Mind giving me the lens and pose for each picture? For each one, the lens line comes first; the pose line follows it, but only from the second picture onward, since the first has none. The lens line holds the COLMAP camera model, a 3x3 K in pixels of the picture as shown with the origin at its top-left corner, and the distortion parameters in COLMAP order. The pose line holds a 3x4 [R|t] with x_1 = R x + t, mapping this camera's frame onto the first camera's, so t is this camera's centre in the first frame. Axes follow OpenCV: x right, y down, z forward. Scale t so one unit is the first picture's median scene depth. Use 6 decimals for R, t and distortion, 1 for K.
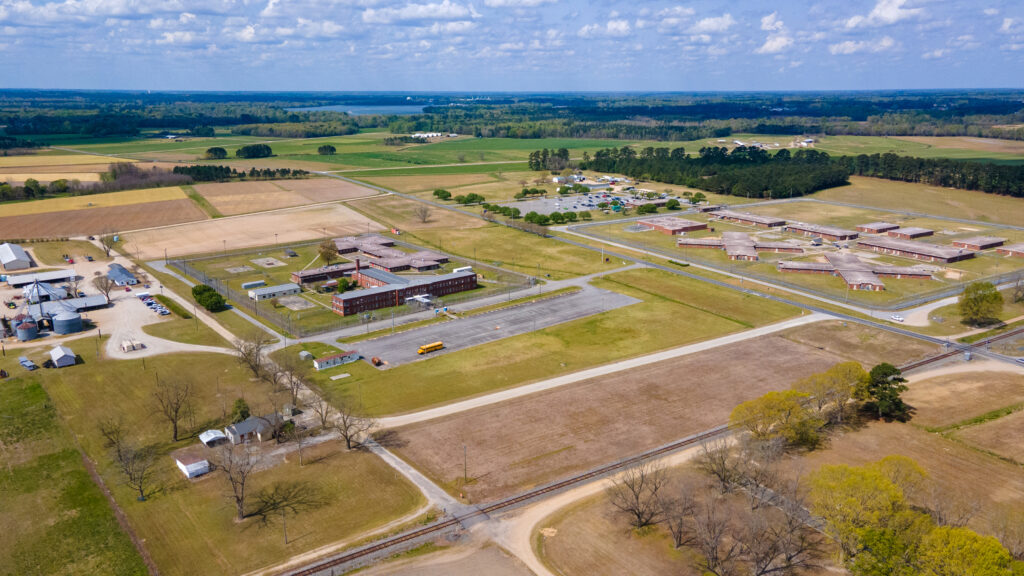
lens RADIAL K [[732.0, 0, 512.0], [0, 732.0, 288.0], [0, 0, 1]] dist [0.036415, 0.004854]
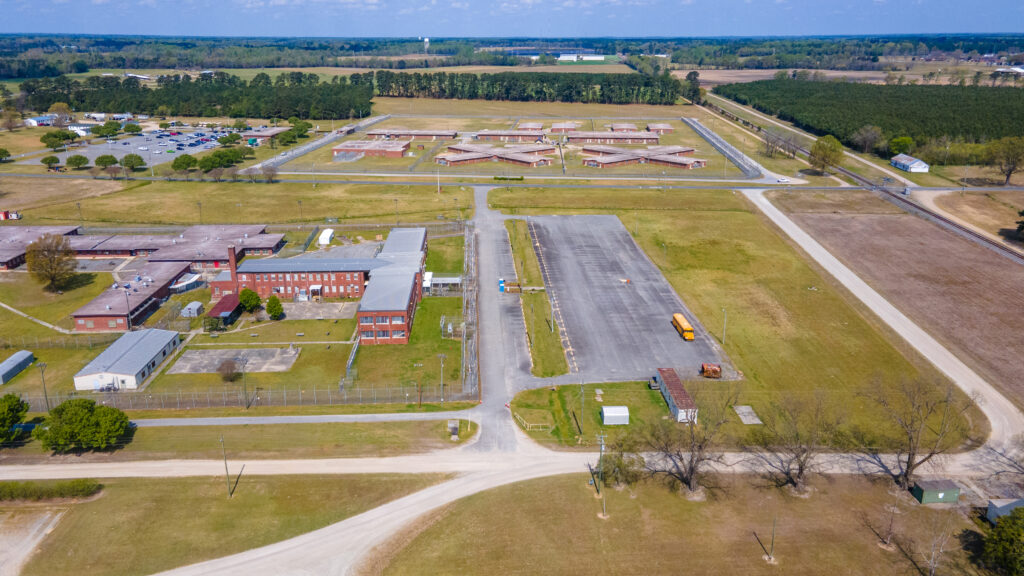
lens RADIAL K [[744.0, 0, 509.2], [0, 744.0, 290.9], [0, 0, 1]] dist [0.027592, 0.032852]
pose [[0.611383, -0.257495, 0.748269, -0.408222], [0.207861, 0.964631, 0.162114, -0.045764], [-0.763547, 0.056423, 0.643283, 0.464141]]
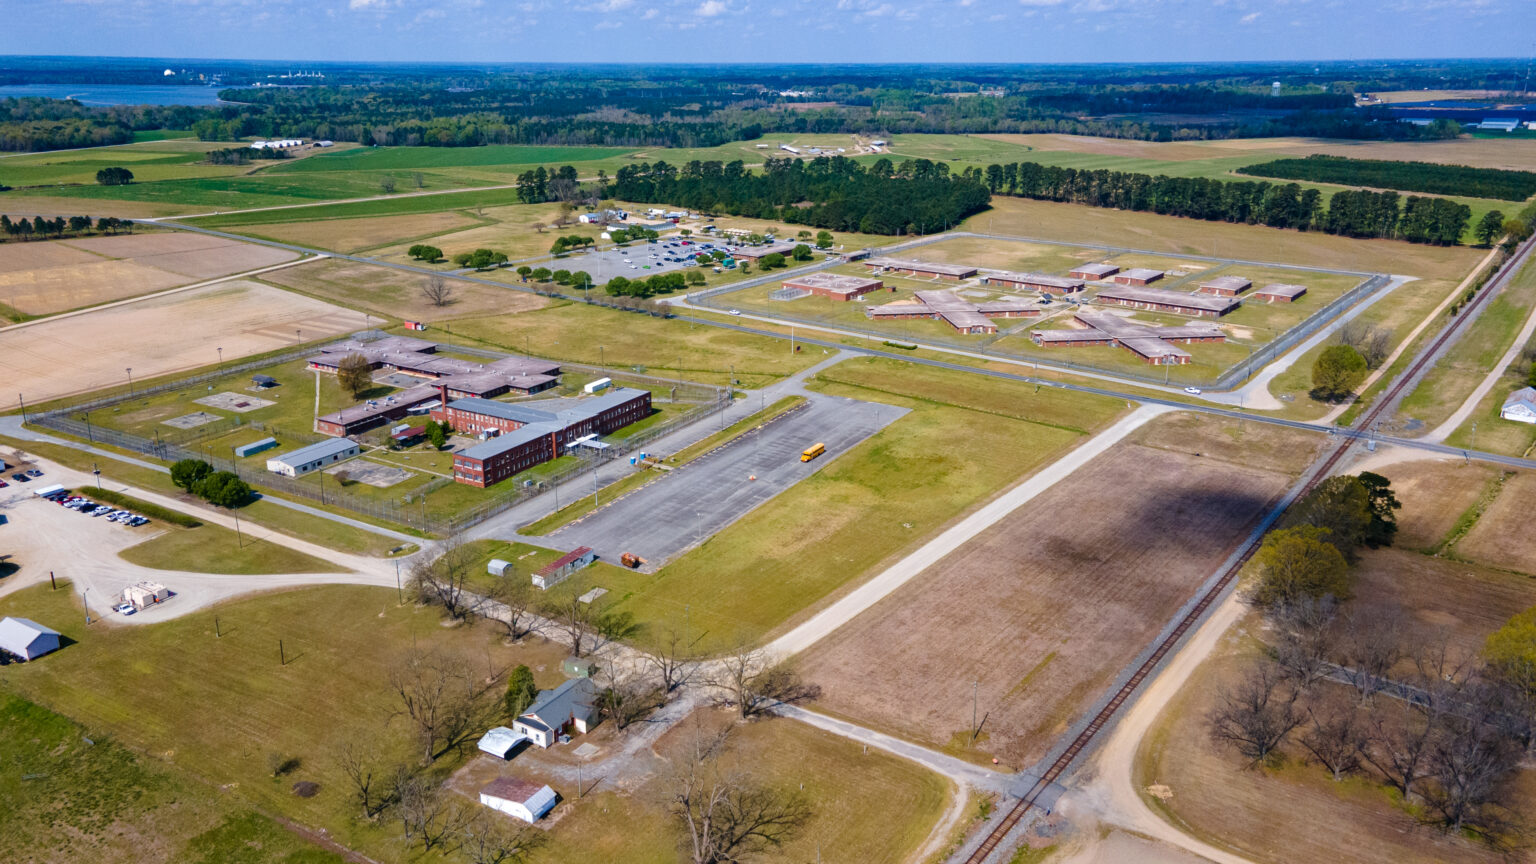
lens RADIAL K [[1116.0, 0, 763.9], [0, 1116.0, 436.4], [0, 0, 1]] dist [0.027592, 0.032852]
pose [[0.941798, -0.105305, 0.319260, -0.222339], [0.085967, 0.993538, 0.074110, -0.036491], [-0.325001, -0.042351, 0.944765, 0.062939]]
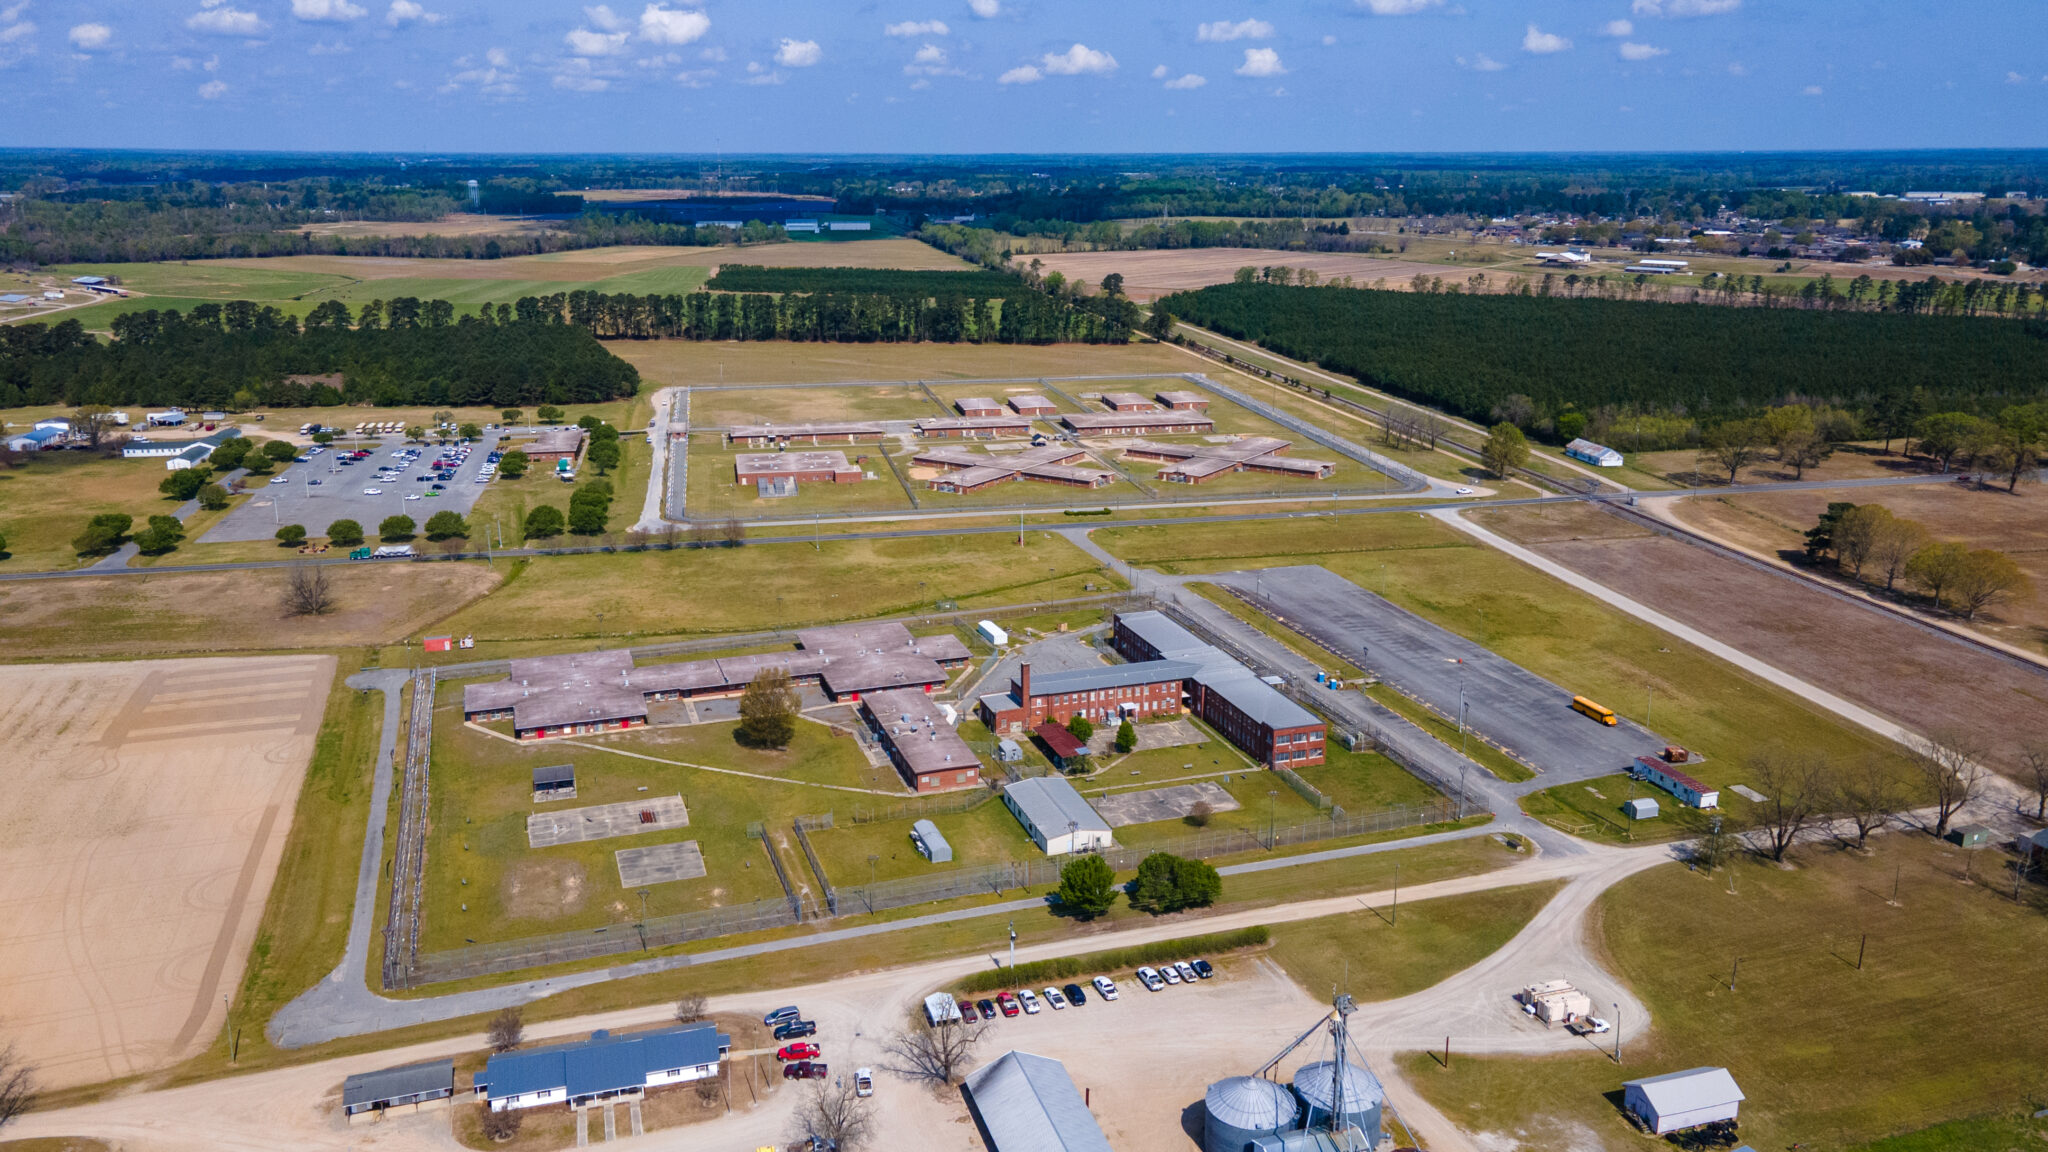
lens RADIAL K [[1510.1, 0, 1017.0], [0, 1510.1, 573.4], [0, 0, 1]] dist [0.033872, -0.002879]
pose [[0.371149, -0.251471, 0.893874, -0.753864], [0.245068, 0.955029, 0.166920, -0.180792], [-0.895651, 0.157107, 0.416086, 0.583126]]
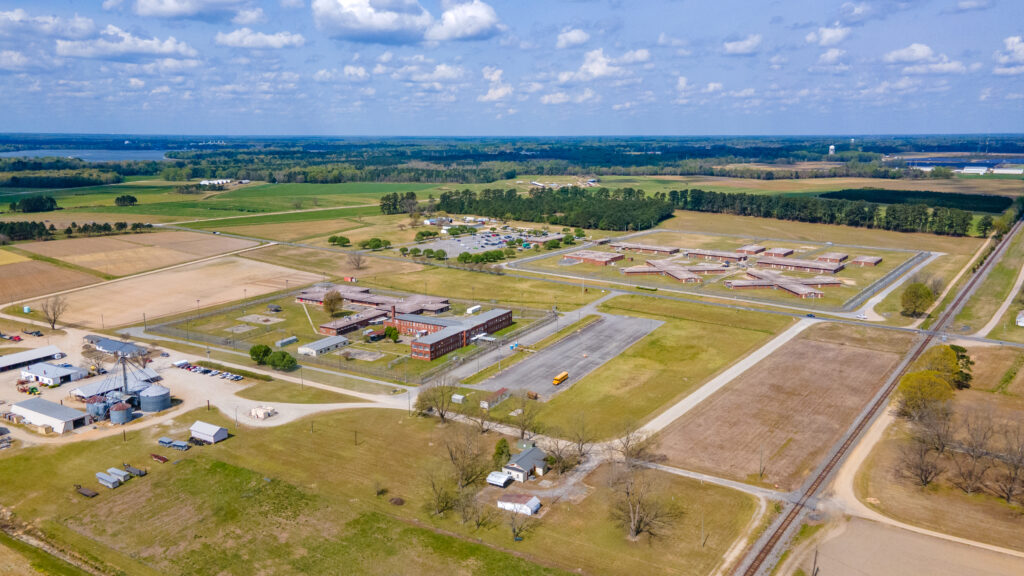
lens RADIAL K [[732.5, 0, 509.9], [0, 732.5, 305.6], [0, 0, 1]] dist [0.020358, 0.037691]
pose [[0.937669, -0.078957, 0.338442, -0.339982], [0.090422, 0.995737, -0.018217, -0.006443], [-0.335561, 0.047684, 0.940811, 0.017665]]
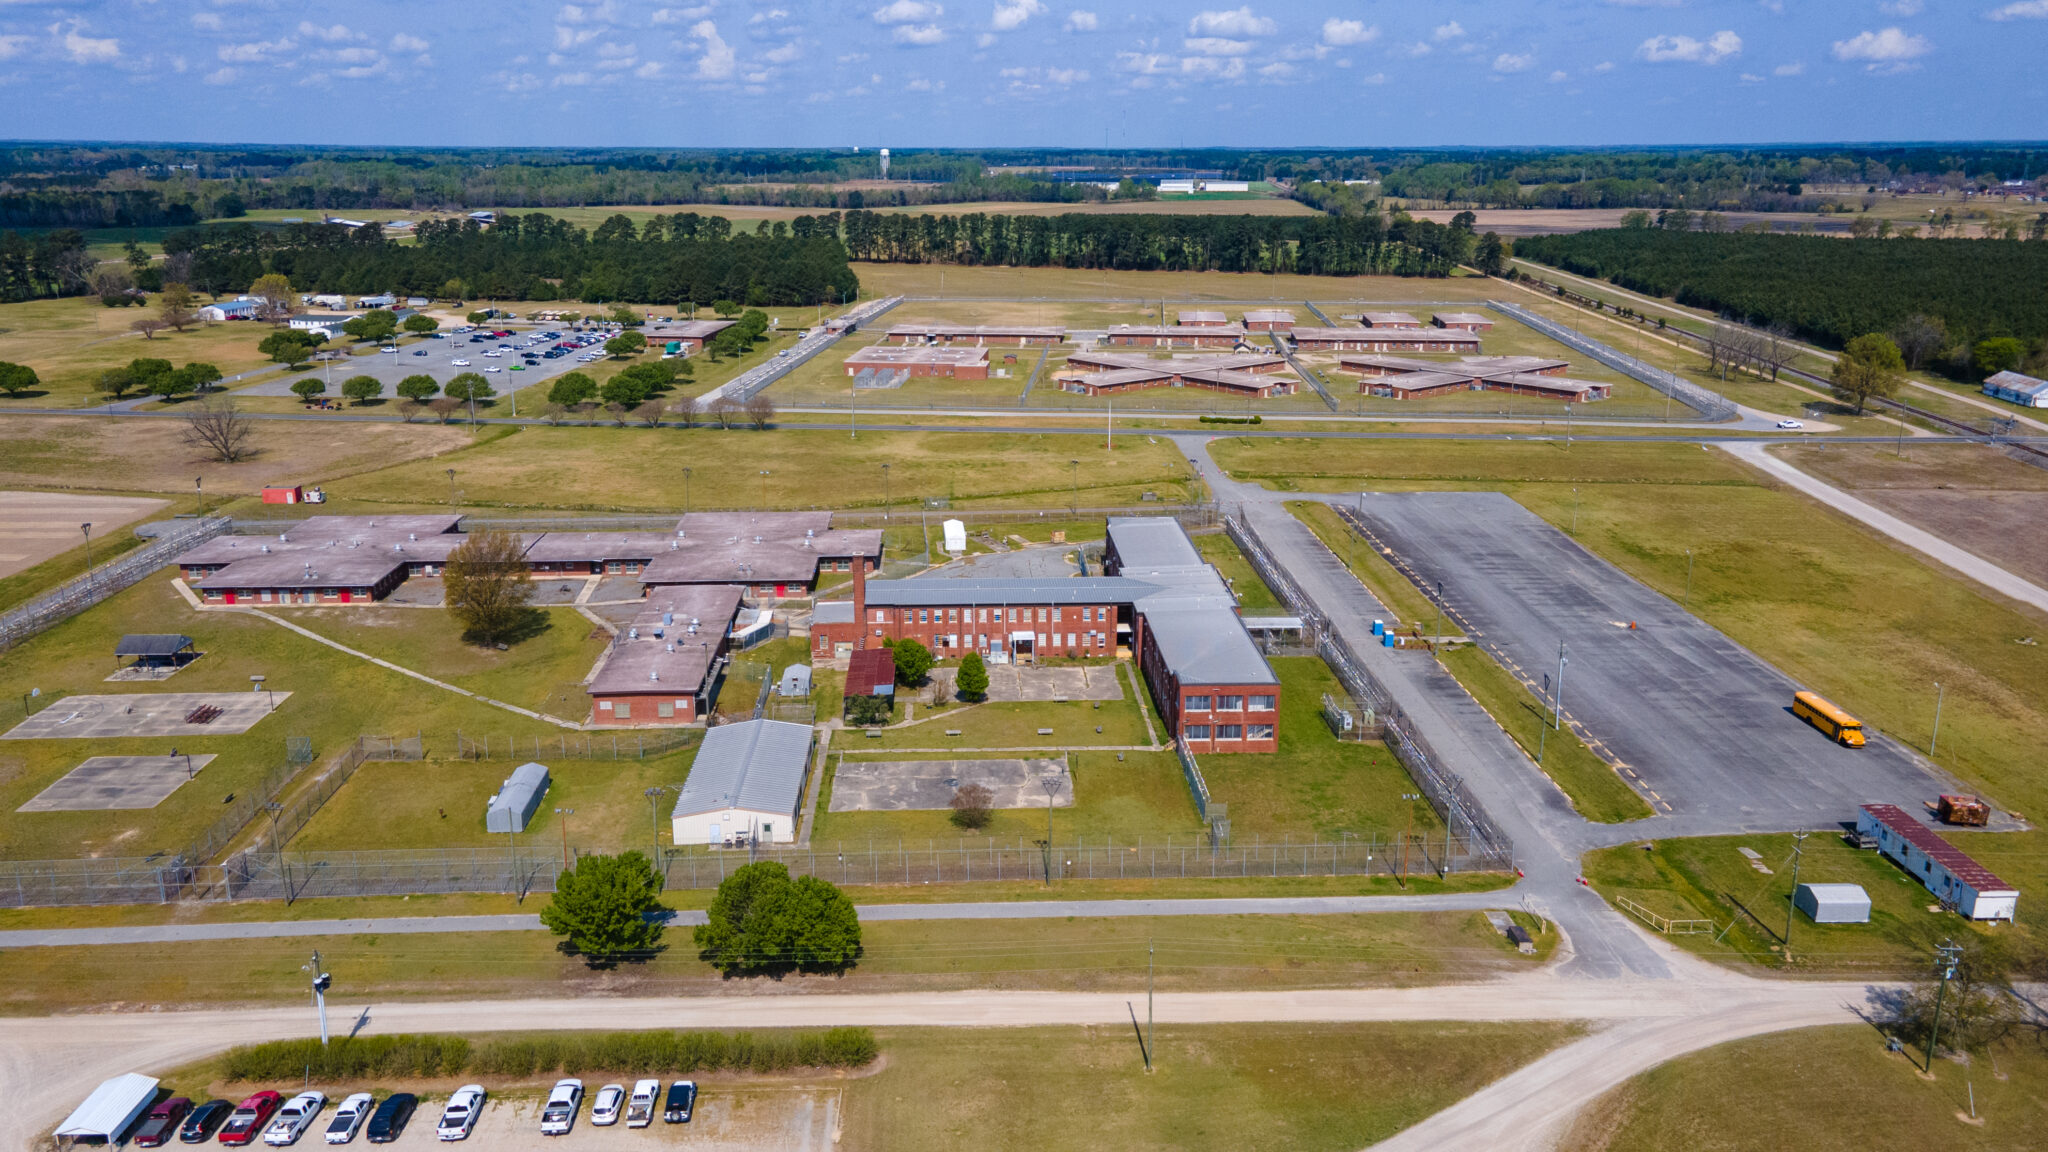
lens RADIAL K [[1488.0, 0, 1018.5], [0, 1488.0, 581.8], [0, 0, 1]] dist [0.027592, 0.032852]
pose [[0.613651, -0.223456, 0.757298, -0.472105], [0.207181, 0.971080, 0.118654, -0.066906], [-0.761911, 0.084085, 0.642200, 0.553769]]
